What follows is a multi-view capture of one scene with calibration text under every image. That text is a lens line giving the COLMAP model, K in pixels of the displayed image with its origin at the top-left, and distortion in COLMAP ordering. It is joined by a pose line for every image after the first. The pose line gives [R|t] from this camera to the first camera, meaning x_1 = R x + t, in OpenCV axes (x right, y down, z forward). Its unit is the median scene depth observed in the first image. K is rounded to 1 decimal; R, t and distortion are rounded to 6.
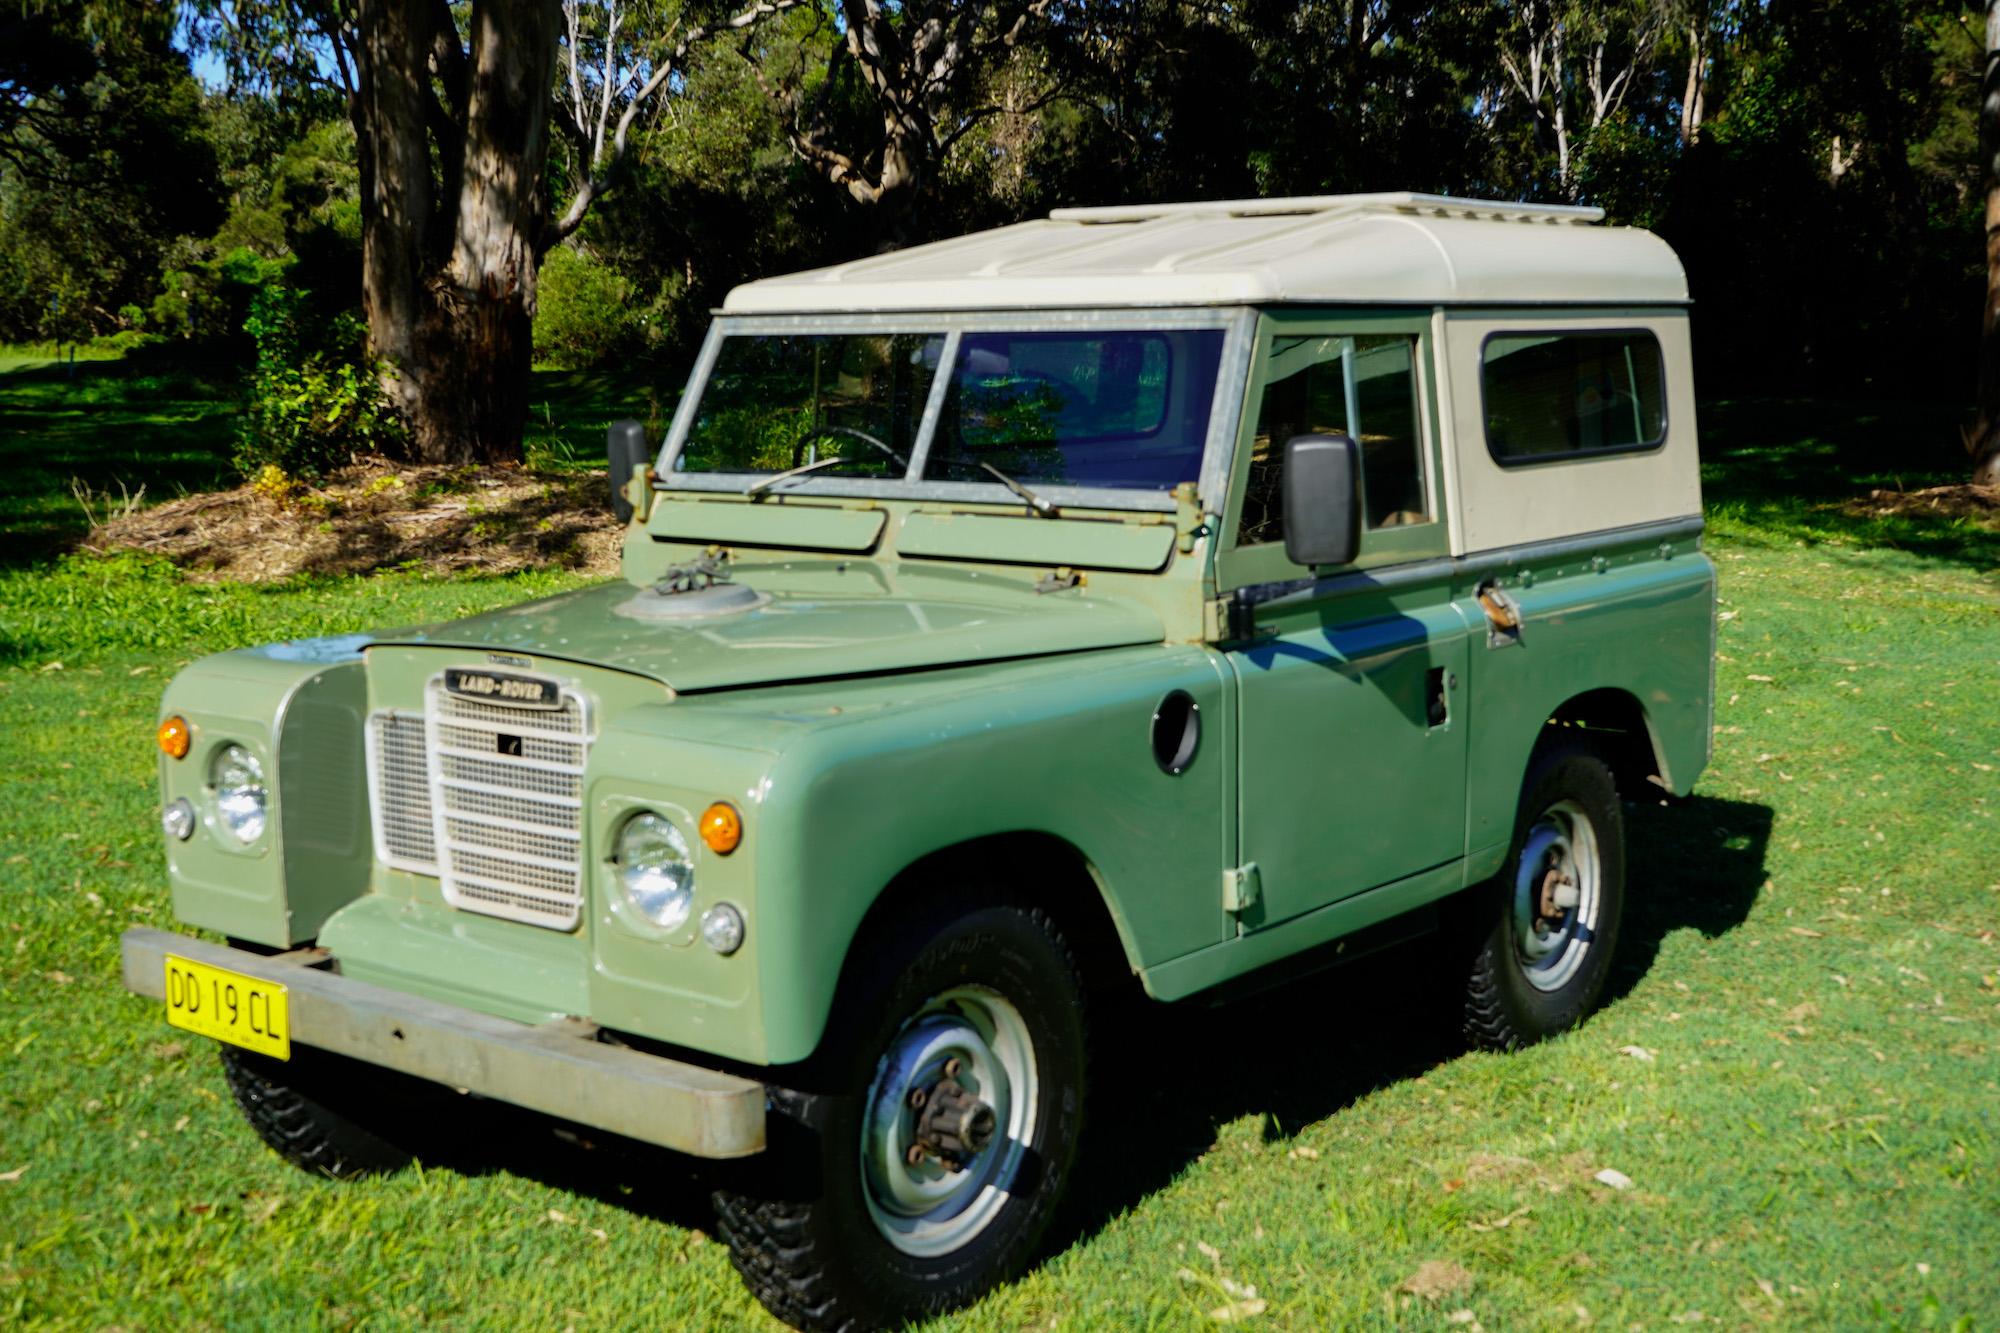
lens RADIAL K [[2494.2, 0, 1000.0], [0, 2494.2, 666.5], [0, 0, 1]] dist [0.006449, 0.011337]
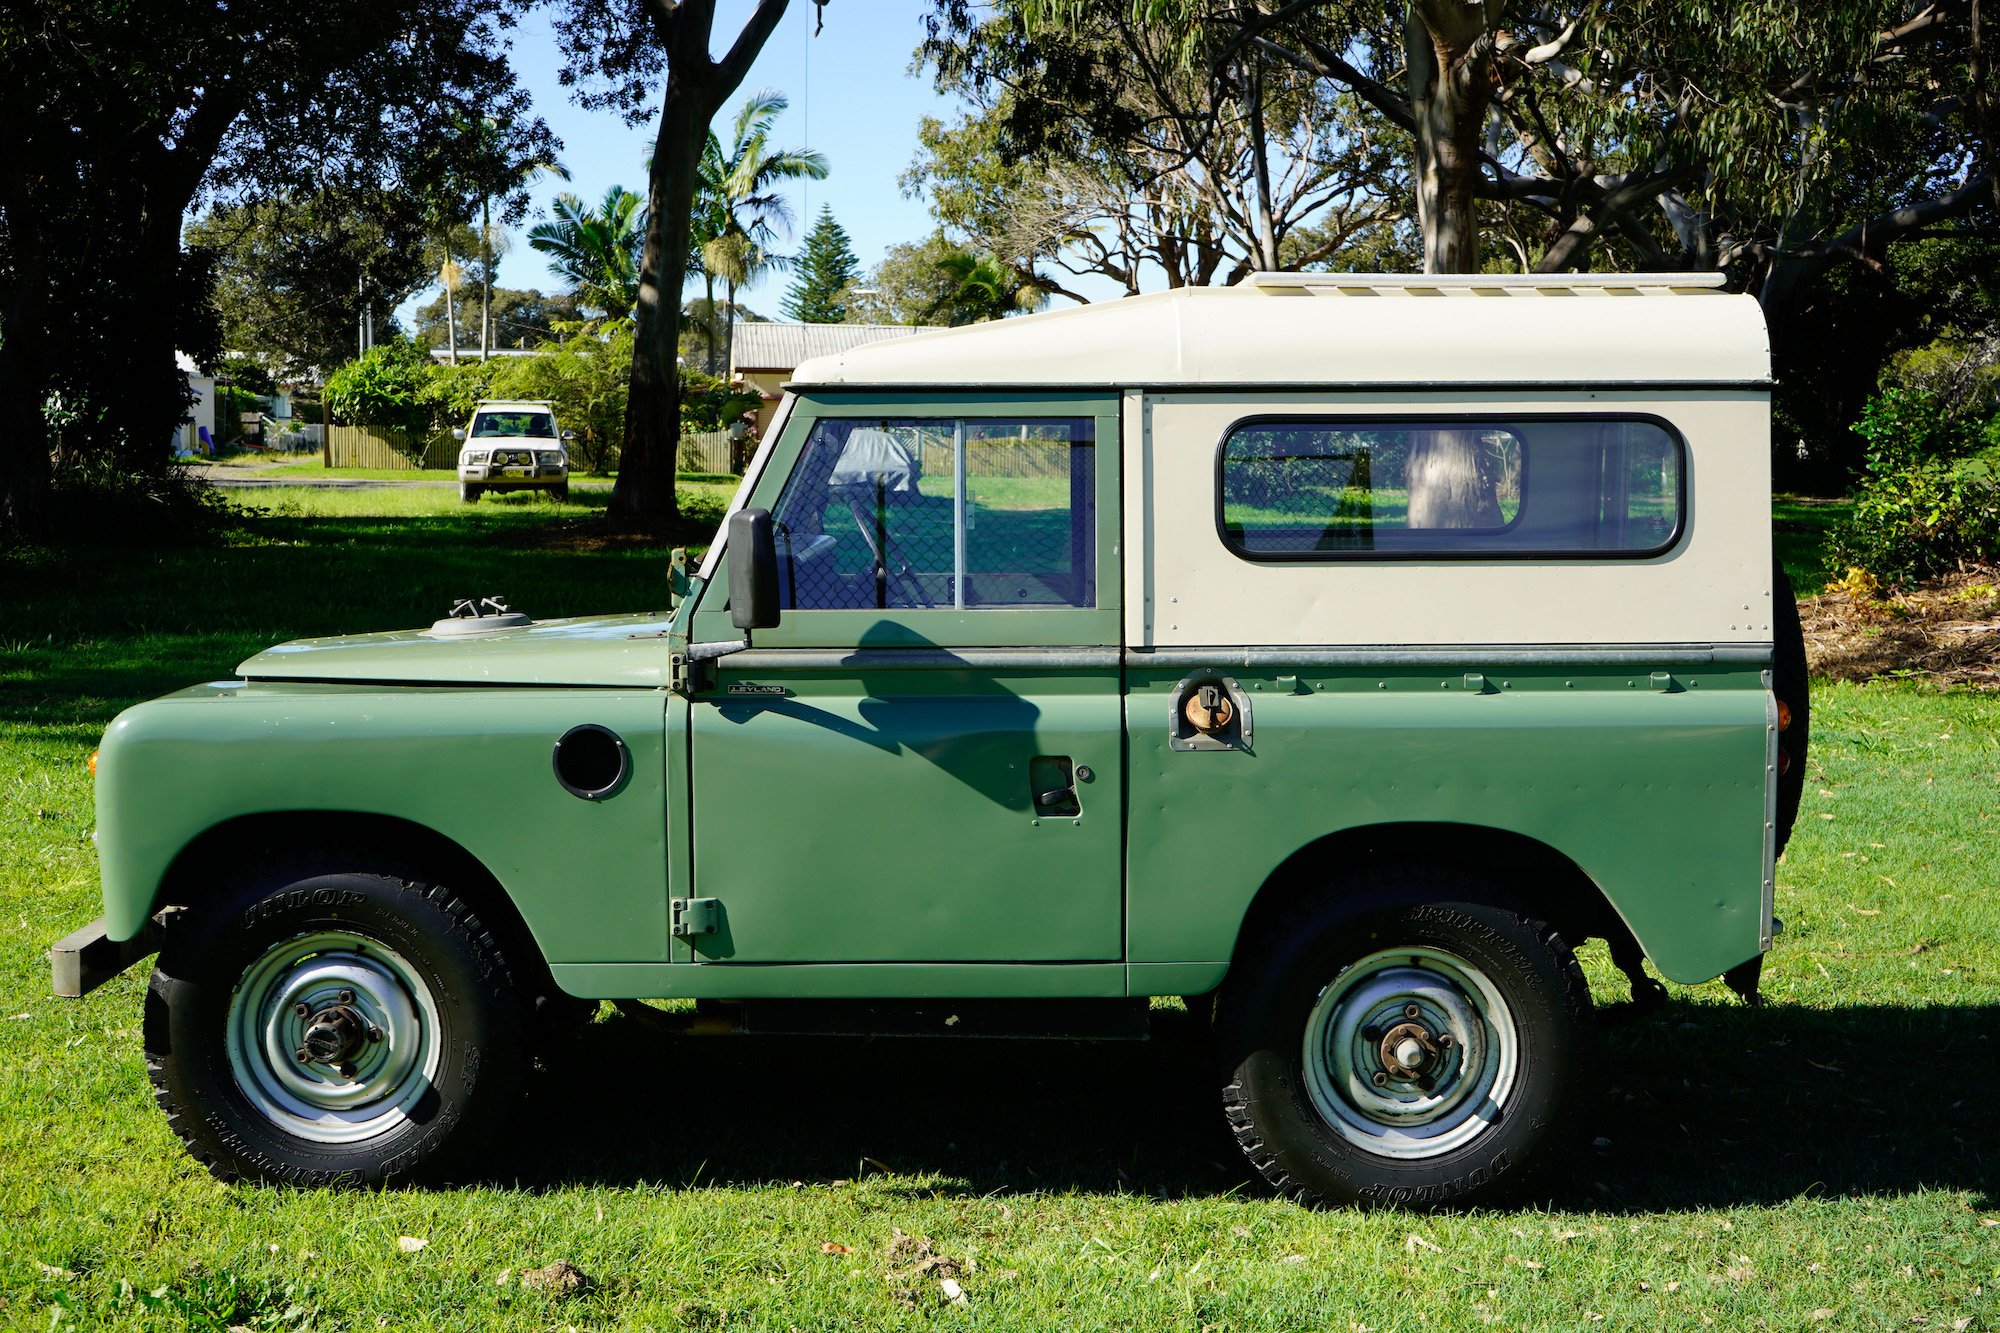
lens RADIAL K [[2494.2, 0, 1000.0], [0, 2494.2, 666.5], [0, 0, 1]] dist [0.006449, 0.011337]
pose [[0.623926, 0.075781, -0.777801, 1.006652], [-0.109664, 0.993929, 0.008870, -0.044728], [0.773751, 0.079762, 0.628449, 0.400361]]
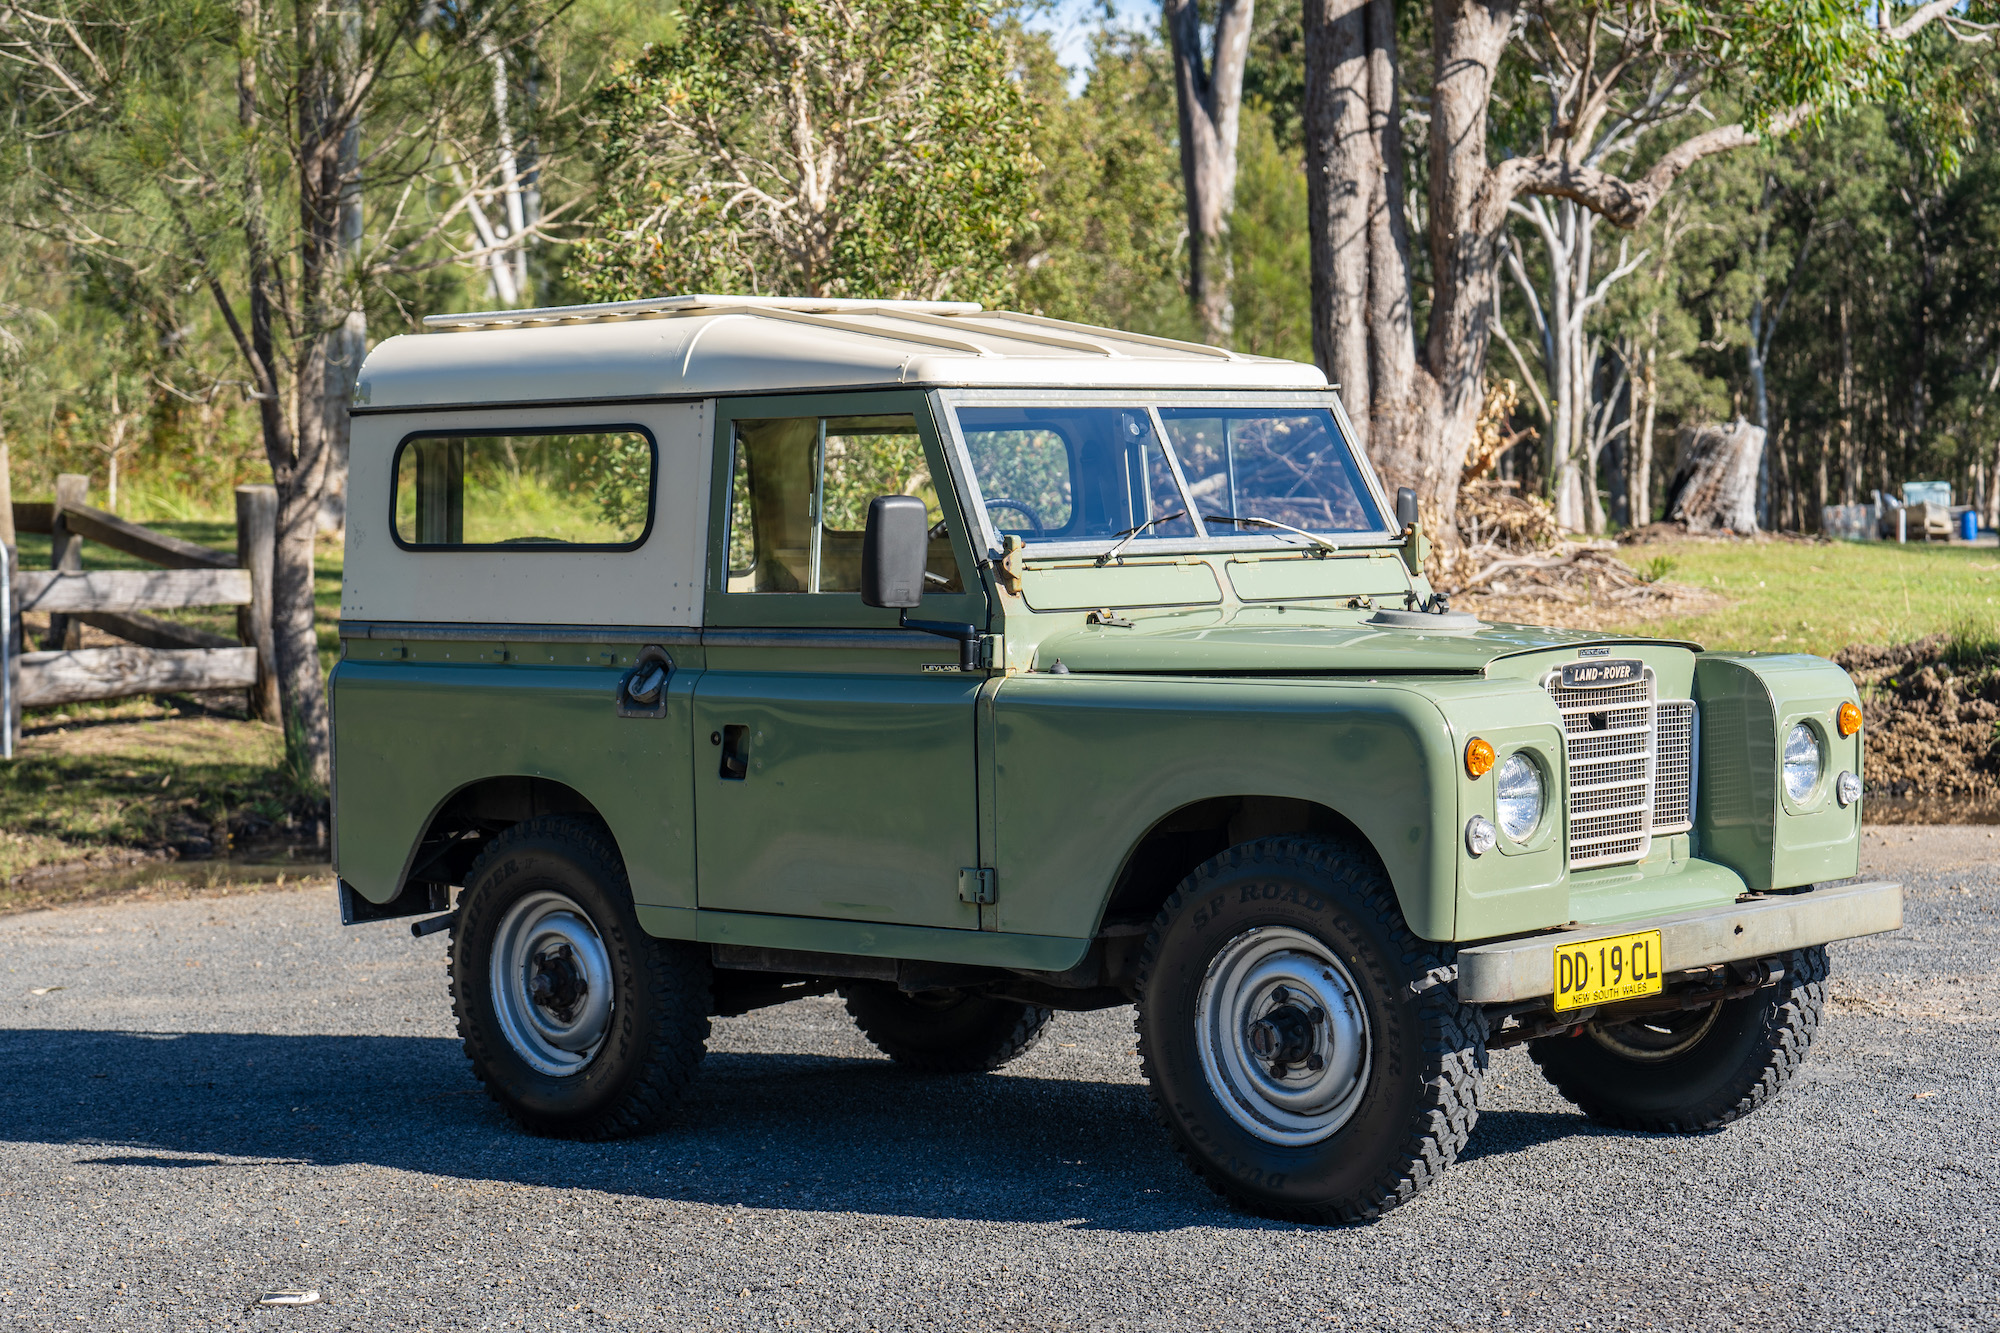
lens RADIAL K [[4103.1, 0, 1000.0], [0, 4103.1, 666.5], [0, 0, 1]] dist [-0.148685, -0.223948]
pose [[0.057834, -0.033767, 0.997755, -2.003964], [0.153453, 0.987851, 0.024537, -0.081028], [-0.986462, 0.151690, 0.062313, 1.047733]]
